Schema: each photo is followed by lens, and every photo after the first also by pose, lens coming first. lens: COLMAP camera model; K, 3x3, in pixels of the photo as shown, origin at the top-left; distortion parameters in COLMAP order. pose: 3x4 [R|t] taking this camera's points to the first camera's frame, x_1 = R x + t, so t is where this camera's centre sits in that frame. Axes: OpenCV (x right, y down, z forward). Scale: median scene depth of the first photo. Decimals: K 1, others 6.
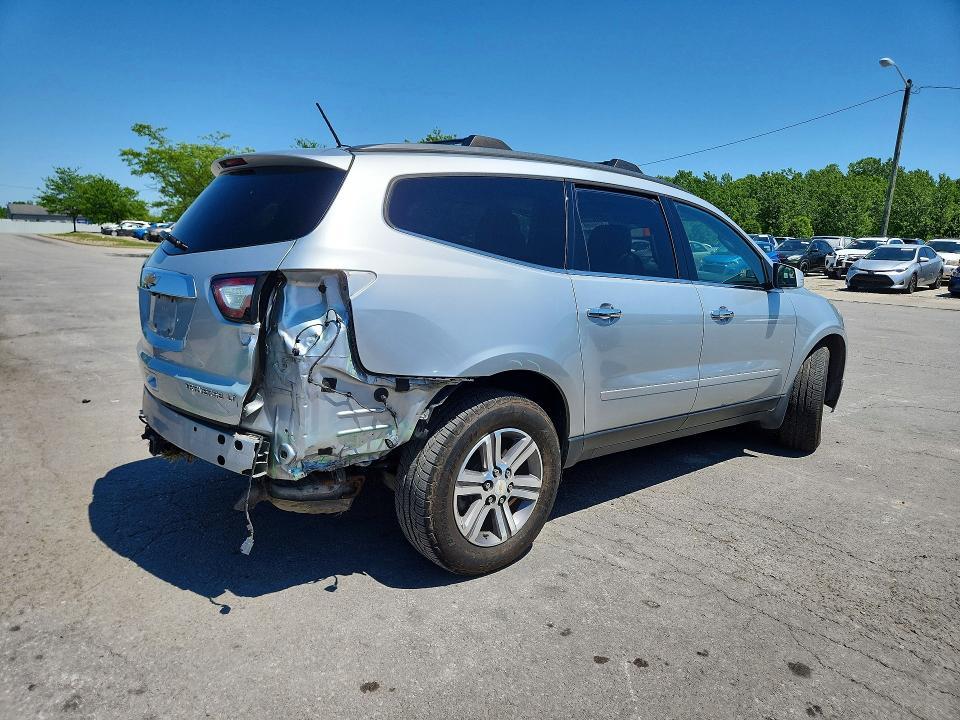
lens RADIAL K [[746.9, 0, 484.4], [0, 746.9, 356.8], [0, 0, 1]] dist [0.012003, 0.001710]
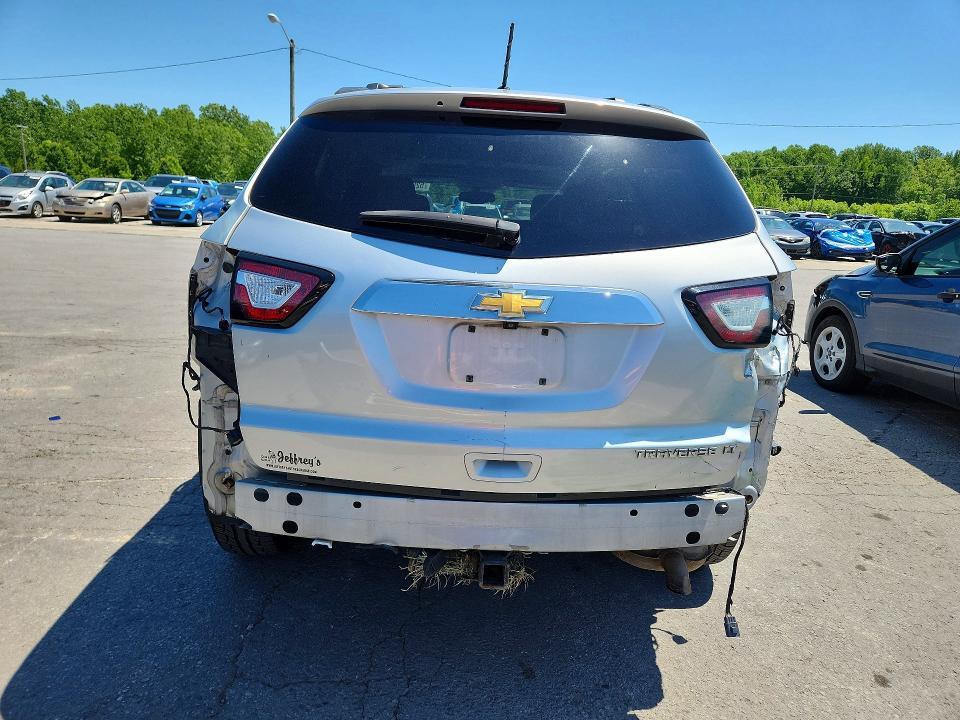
lens RADIAL K [[710.9, 0, 479.9], [0, 710.9, 363.1], [0, 0, 1]] dist [-0.004829, -0.001599]
pose [[0.544654, -0.175432, 0.820107, -0.171024], [0.086411, 0.984411, 0.153191, -0.026013], [-0.834197, -0.012569, 0.551323, 0.137075]]
